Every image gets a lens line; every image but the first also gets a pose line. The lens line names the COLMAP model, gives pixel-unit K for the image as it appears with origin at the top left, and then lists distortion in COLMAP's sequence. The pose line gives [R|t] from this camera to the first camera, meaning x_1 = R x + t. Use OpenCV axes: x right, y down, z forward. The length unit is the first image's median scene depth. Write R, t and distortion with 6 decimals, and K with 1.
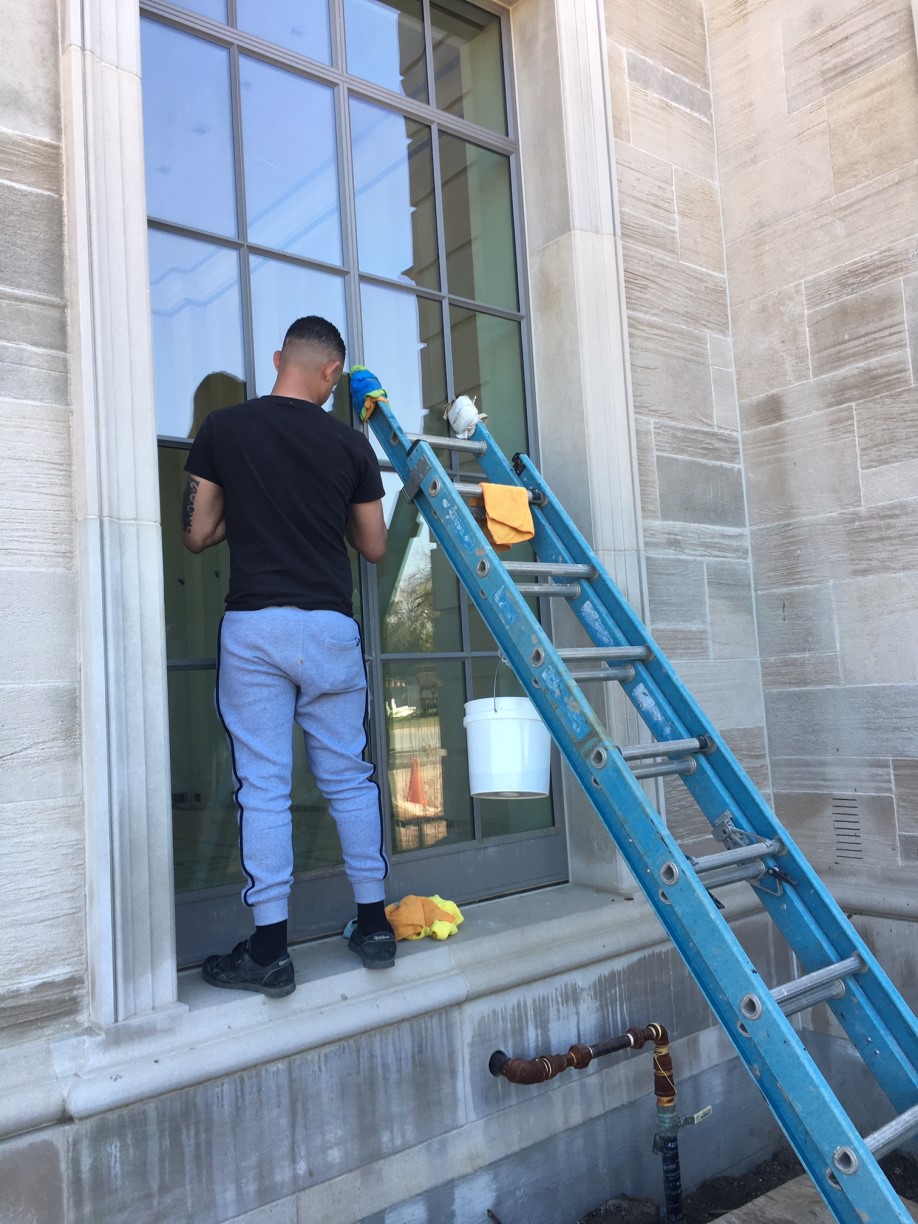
lens RADIAL K [[1028.7, 0, 459.0], [0, 1028.7, 612.0], [0, 0, 1]] dist [0.083268, -0.129996]
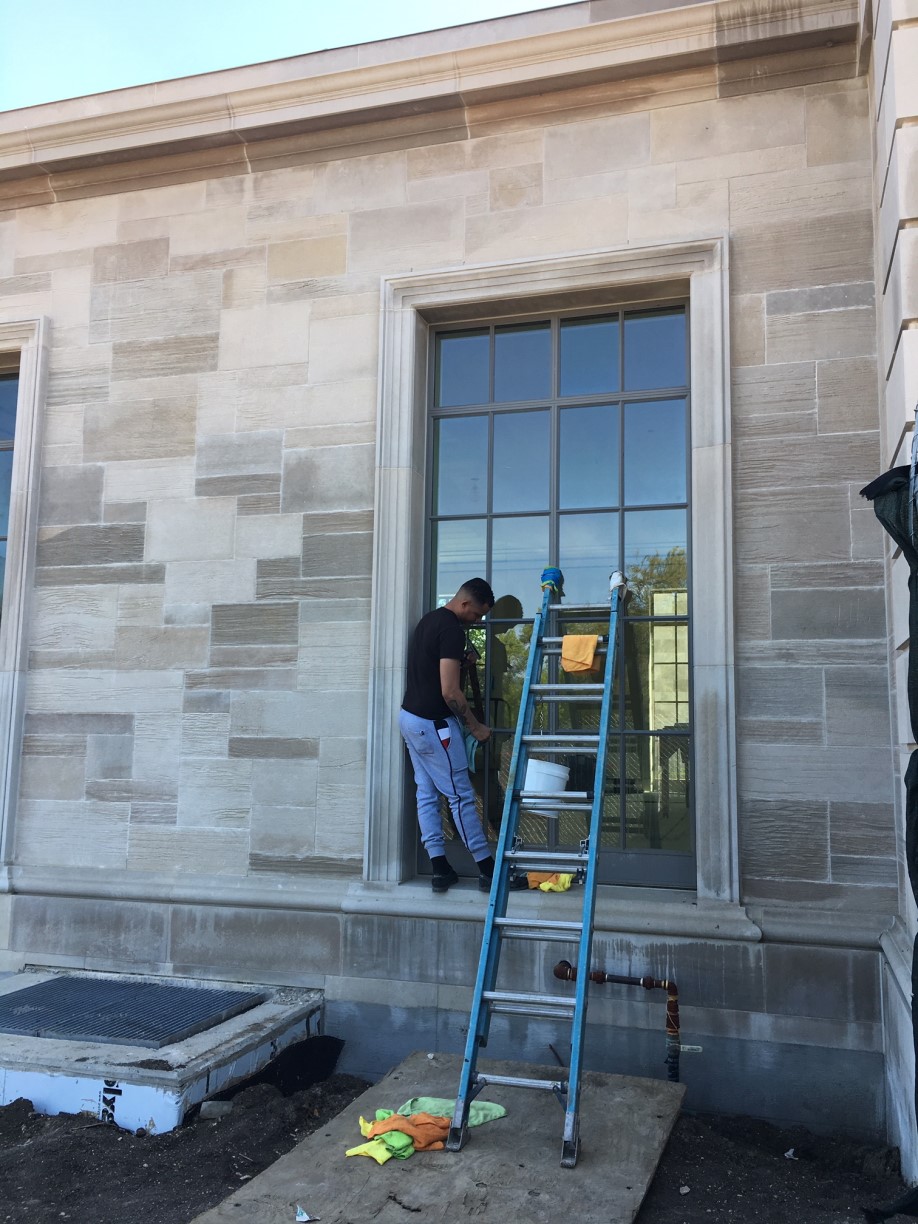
lens RADIAL K [[1028.7, 0, 459.0], [0, 1028.7, 612.0], [0, 0, 1]] dist [0.083268, -0.129996]
pose [[0.557885, -0.034624, -0.829195, 1.465430], [0.020913, 0.999399, -0.027661, -0.128648], [0.829654, -0.001910, 0.558274, -0.134645]]
